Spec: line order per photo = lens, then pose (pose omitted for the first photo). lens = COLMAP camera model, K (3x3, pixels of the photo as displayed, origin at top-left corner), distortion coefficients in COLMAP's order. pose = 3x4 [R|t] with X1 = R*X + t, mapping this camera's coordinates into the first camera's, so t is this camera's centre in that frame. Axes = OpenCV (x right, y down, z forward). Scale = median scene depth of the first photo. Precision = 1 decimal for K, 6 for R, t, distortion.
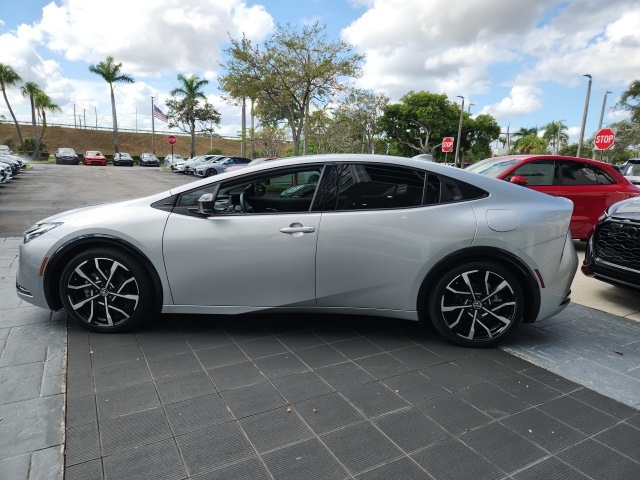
lens RADIAL K [[429.6, 0, 317.0], [0, 429.6, 242.6], [0, 0, 1]] dist [0.084064, -0.062958]
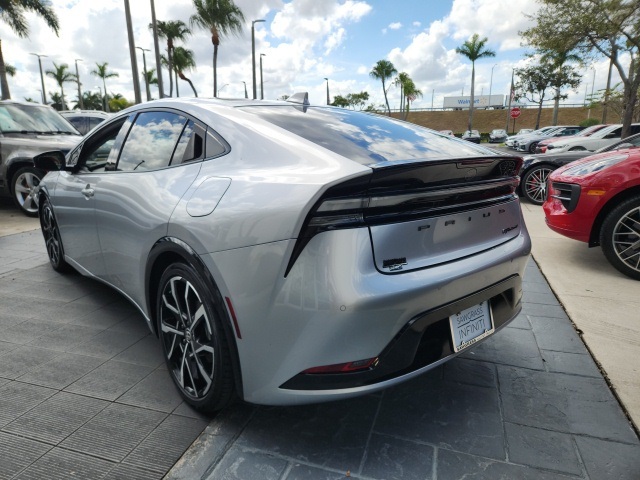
lens RADIAL K [[433.4, 0, 307.5], [0, 433.4, 237.7], [0, 0, 1]] dist [0.061093, -0.054092]
pose [[0.673327, 0.131502, -0.727557, 0.075540], [-0.106434, 0.991046, 0.080625, -0.004741], [0.731644, 0.023150, 0.681294, 0.059314]]
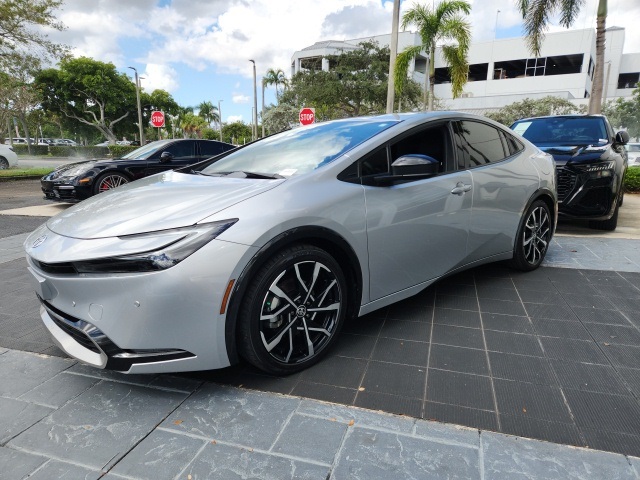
lens RADIAL K [[428.9, 0, 313.9], [0, 428.9, 252.5], [0, 0, 1]] dist [0.081248, -0.072756]
pose [[0.723939, -0.192364, 0.662502, -0.076694], [0.147313, 0.981292, 0.123953, -0.004719], [-0.673952, 0.007861, 0.738733, 0.042560]]
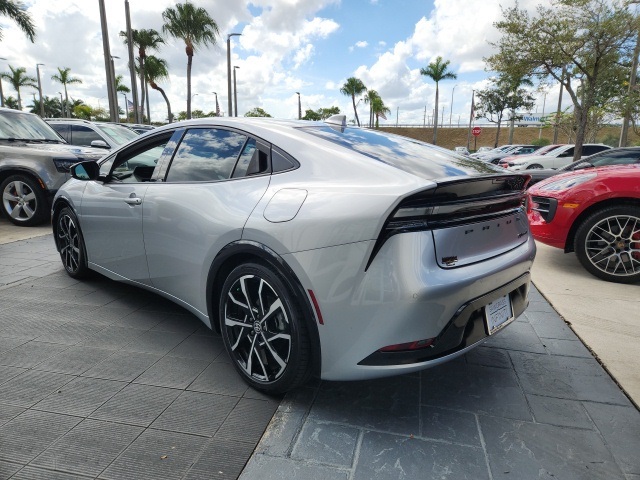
lens RADIAL K [[429.8, 0, 321.2], [0, 429.8, 238.9], [0, 0, 1]] dist [0.074751, -0.066805]
pose [[0.745221, 0.114724, -0.656874, 0.073152], [-0.112210, 0.992616, 0.046060, -0.003047], [0.657308, 0.039383, 0.752592, 0.046211]]
